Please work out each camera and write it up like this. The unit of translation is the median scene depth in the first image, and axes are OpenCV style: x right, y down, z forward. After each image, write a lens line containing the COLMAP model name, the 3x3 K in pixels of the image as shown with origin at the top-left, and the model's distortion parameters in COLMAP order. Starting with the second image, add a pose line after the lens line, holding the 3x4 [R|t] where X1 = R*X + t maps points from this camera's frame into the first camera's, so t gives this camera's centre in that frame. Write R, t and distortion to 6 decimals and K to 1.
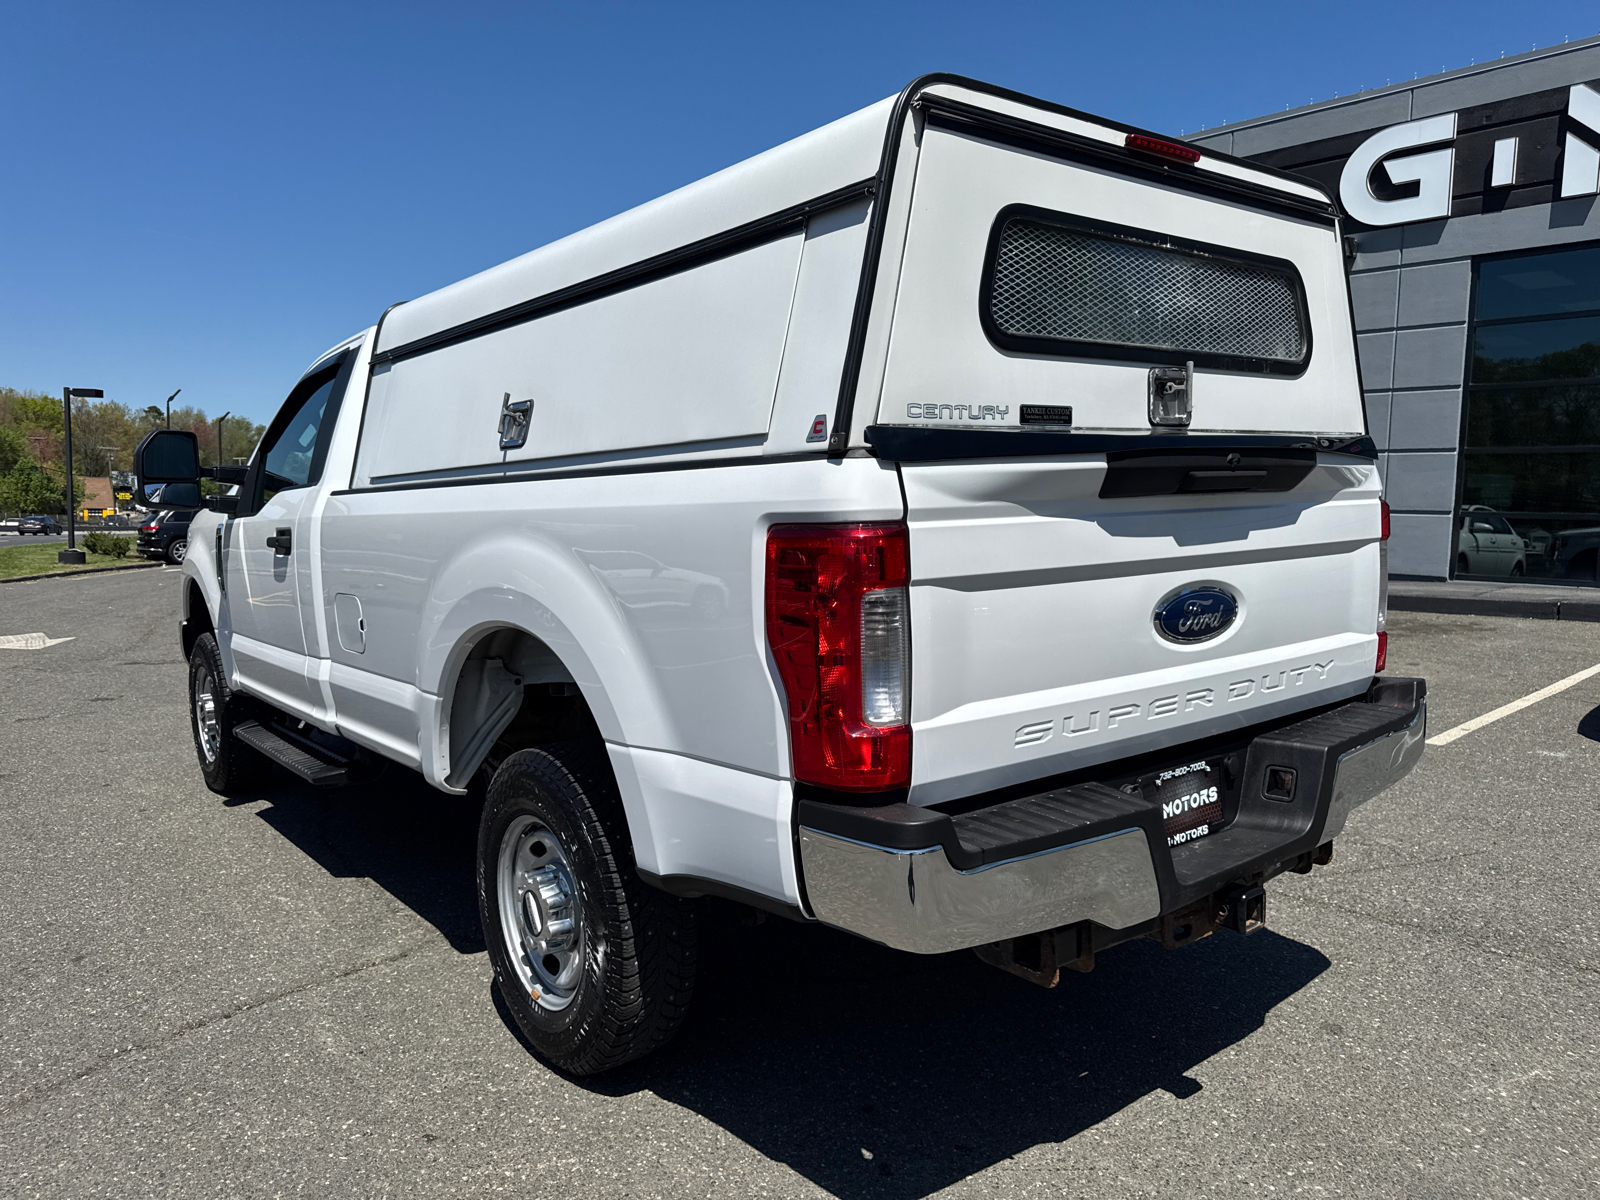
lens RADIAL K [[1127.8, 0, 806.8], [0, 1127.8, 599.2], [0, 0, 1]] dist [0.094294, -0.125333]
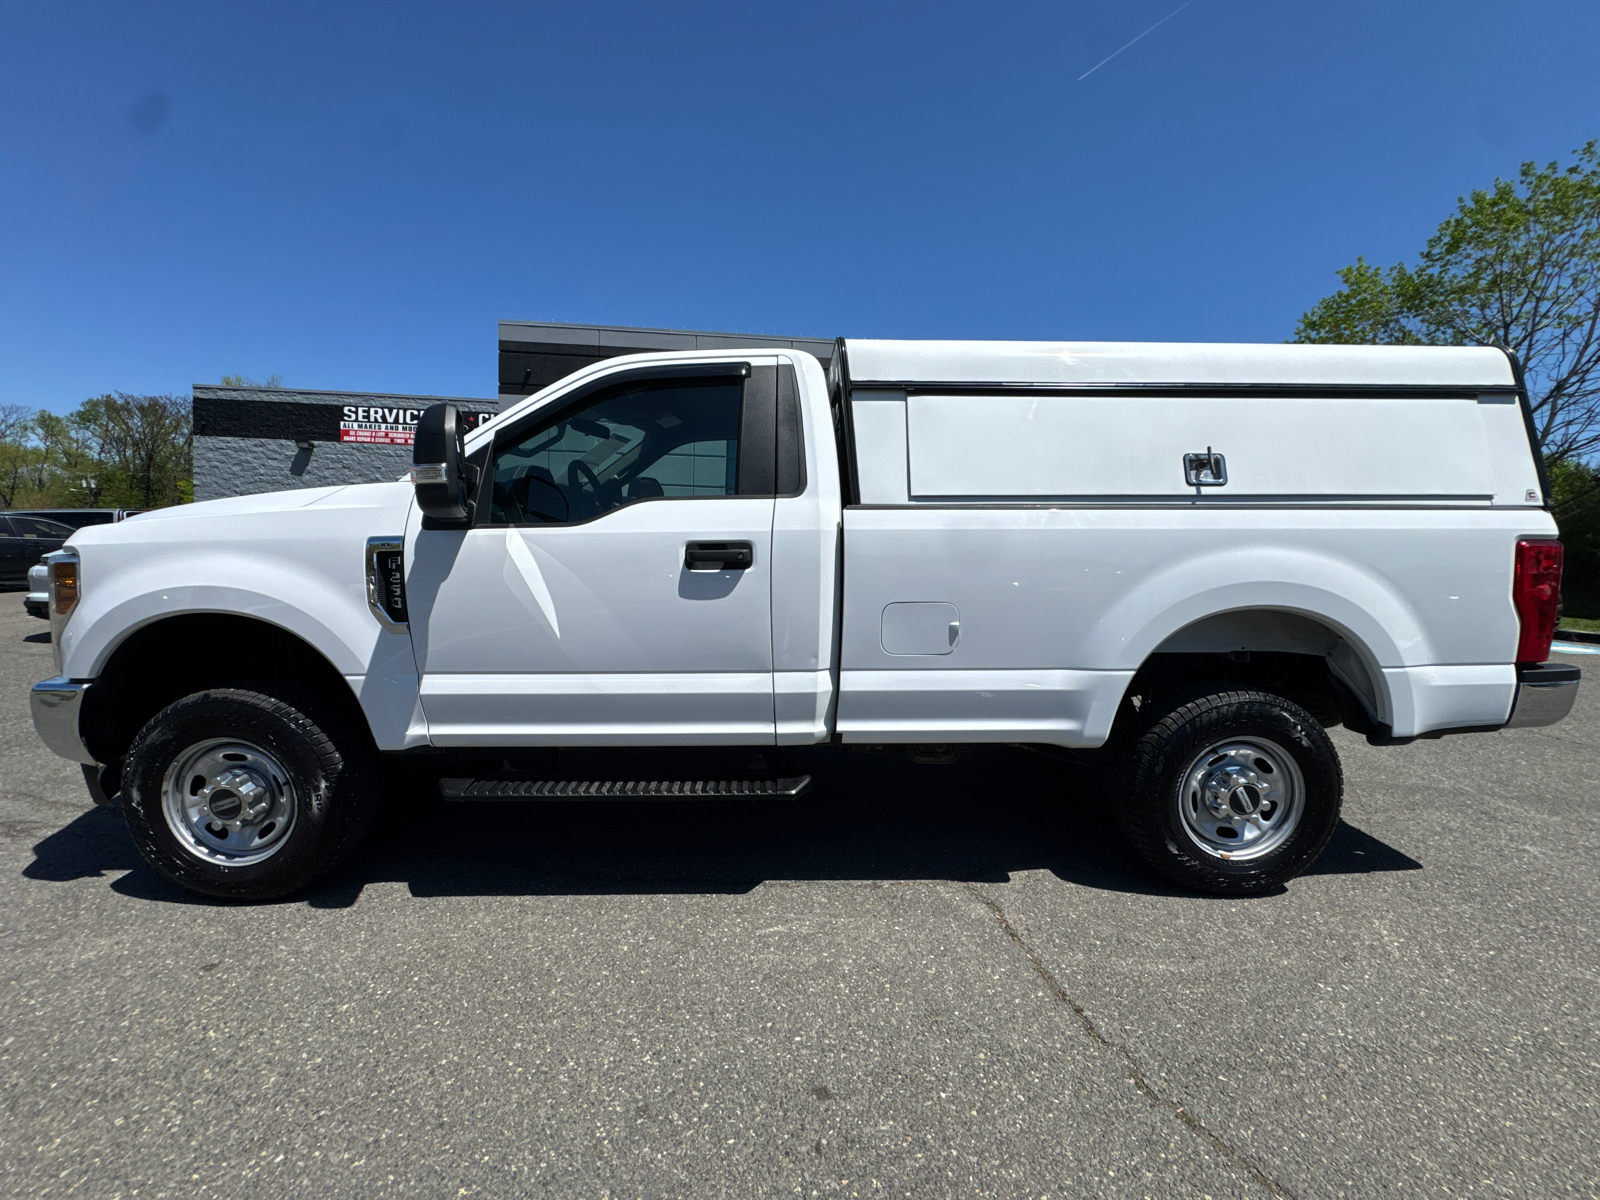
lens RADIAL K [[622.4, 0, 807.4], [0, 622.4, 595.6], [0, 0, 1]] dist [0.003938, 0.000183]
pose [[0.605155, -0.046076, 0.794773, -1.400817], [0.049504, 0.998570, 0.020198, -0.042188], [-0.794567, 0.027122, 0.606570, 1.091241]]
